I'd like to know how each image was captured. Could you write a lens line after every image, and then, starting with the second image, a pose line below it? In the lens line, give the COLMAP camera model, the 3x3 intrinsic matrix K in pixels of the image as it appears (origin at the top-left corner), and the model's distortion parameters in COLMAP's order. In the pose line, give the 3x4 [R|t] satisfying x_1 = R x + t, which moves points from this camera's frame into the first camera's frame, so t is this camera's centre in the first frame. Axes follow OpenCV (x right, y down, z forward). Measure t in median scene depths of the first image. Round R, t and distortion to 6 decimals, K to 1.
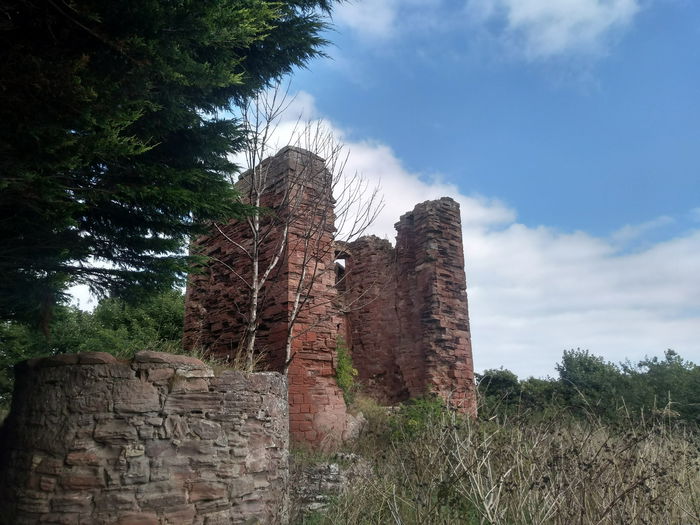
lens RADIAL K [[560.3, 0, 350.0], [0, 560.3, 262.5], [0, 0, 1]] dist [0.023237, -0.001389]
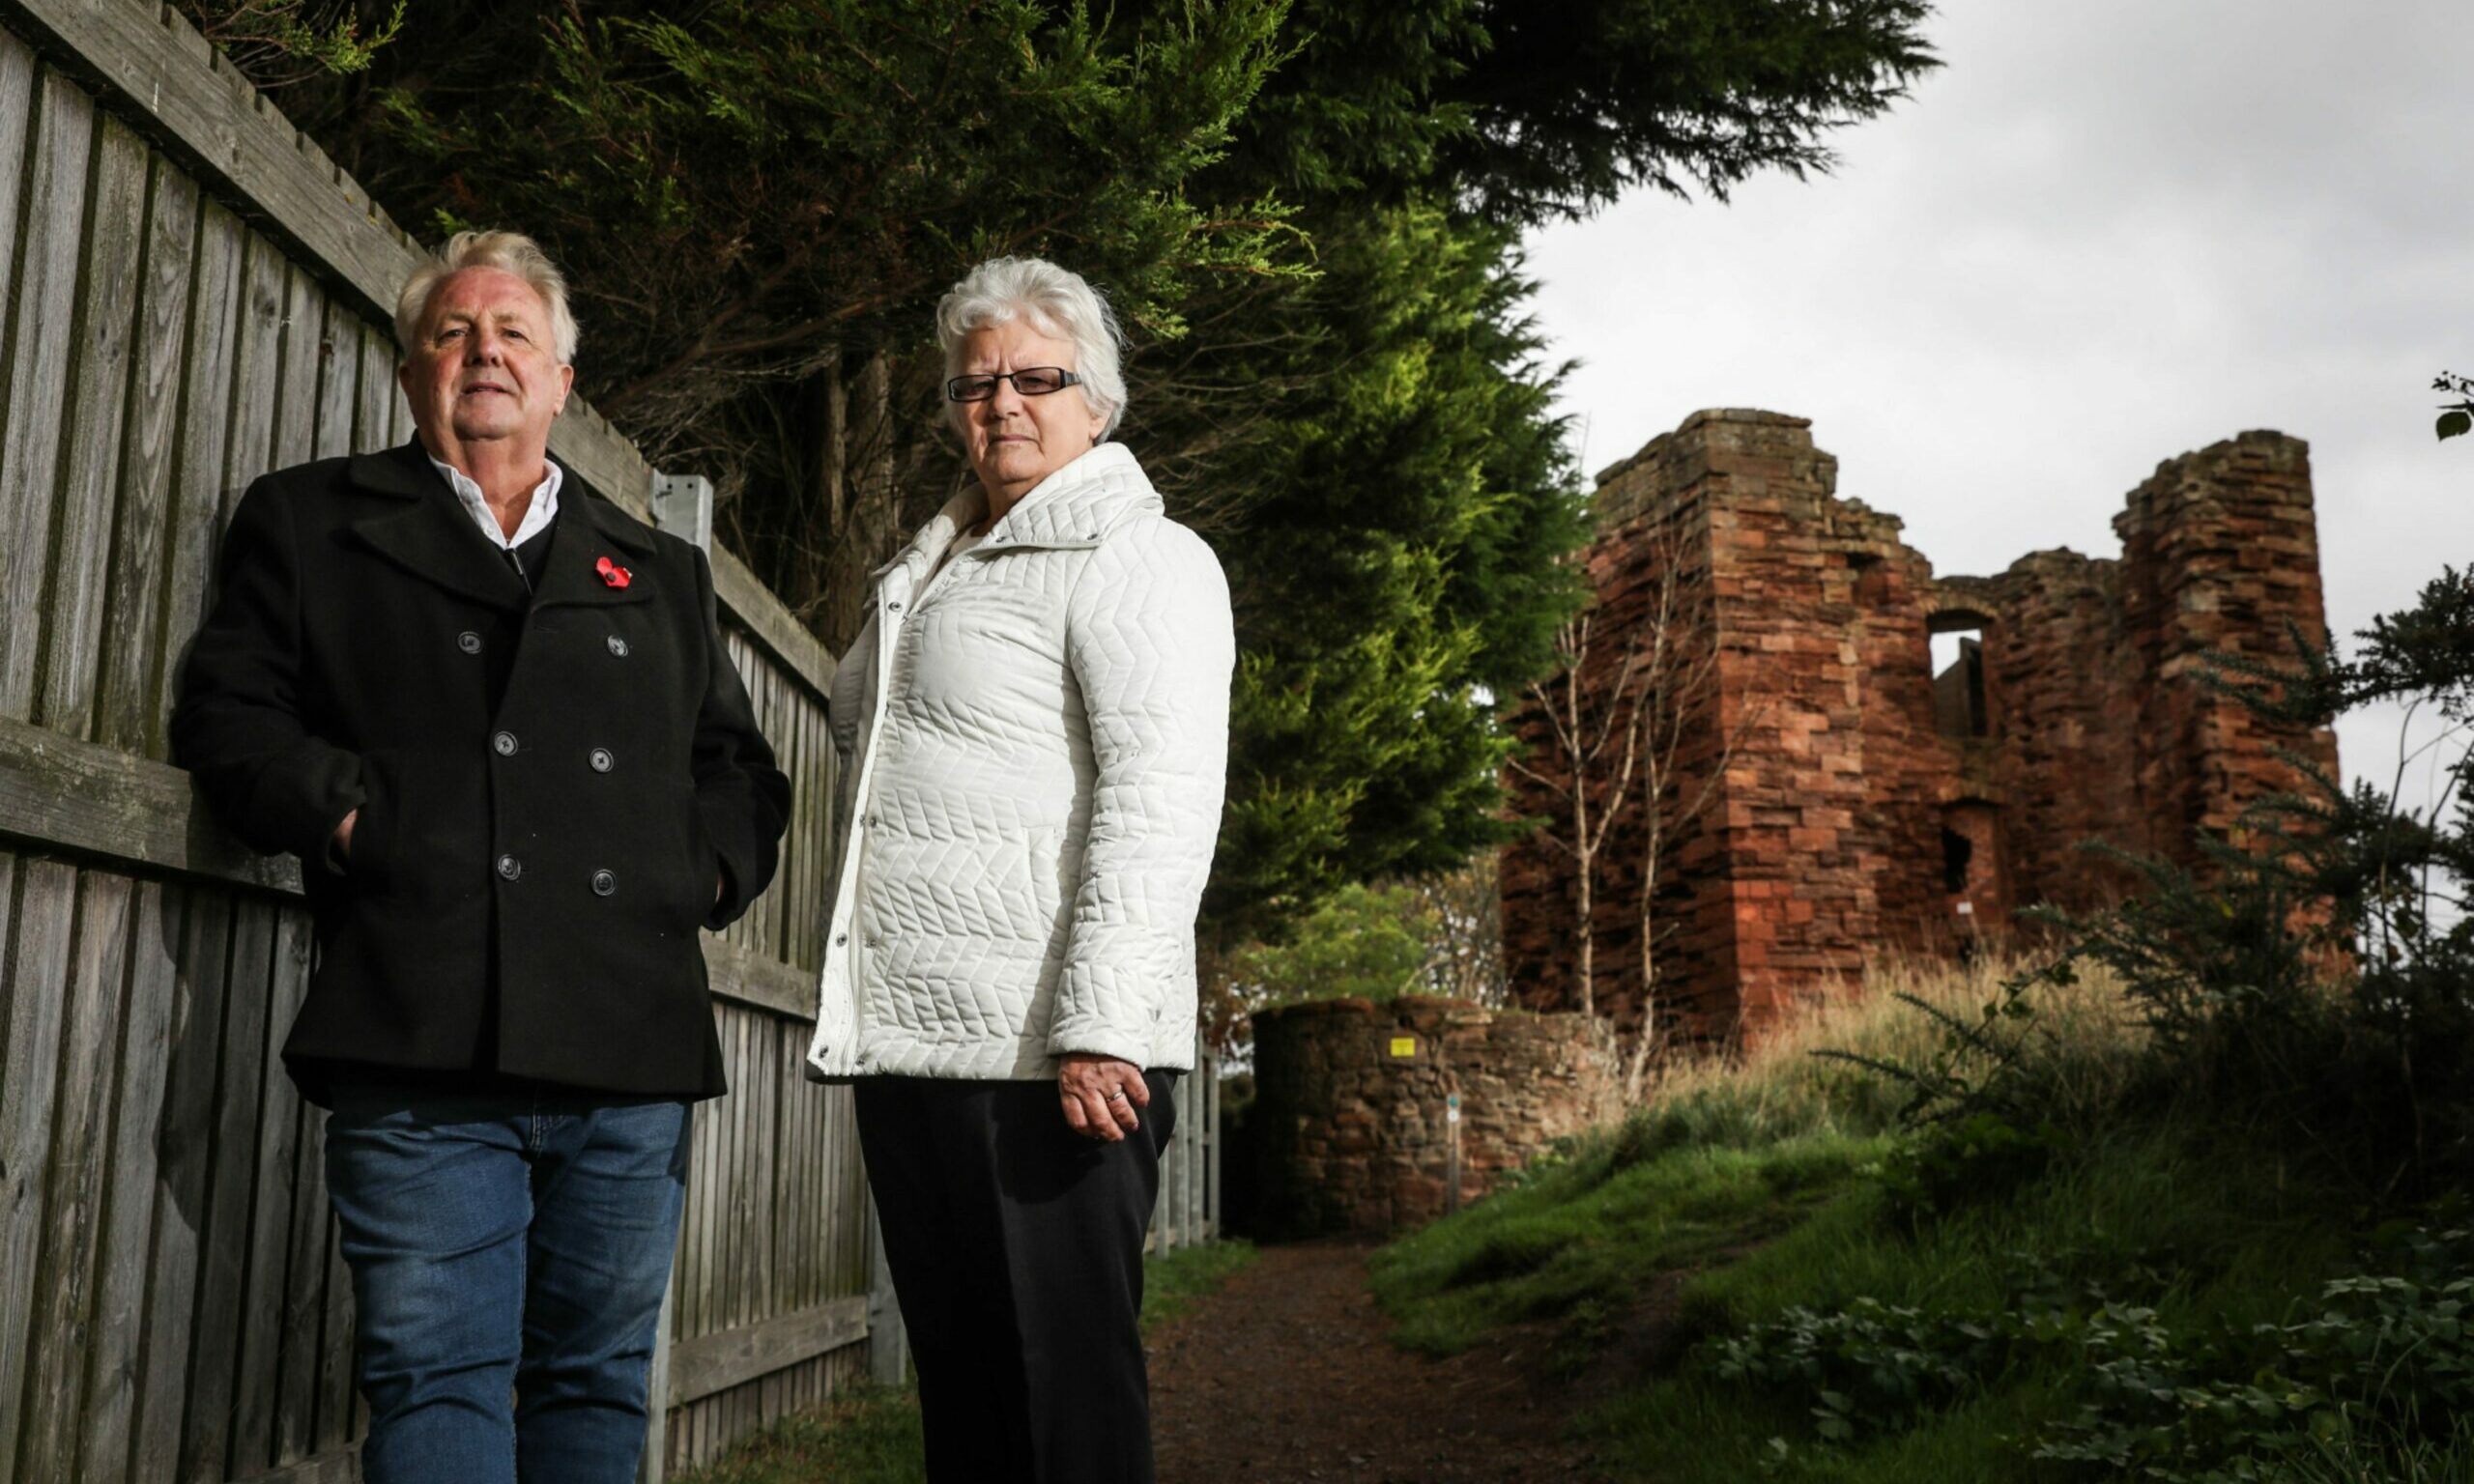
lens RADIAL K [[2784.1, 0, 1240.4], [0, 2784.1, 646.9], [0, 0, 1]] dist [-0.001213, -0.002856]
pose [[0.917997, -0.084990, -0.387374, 0.342043], [0.111868, 0.992595, 0.047329, -0.187057], [0.380483, -0.086783, 0.920707, -0.925097]]
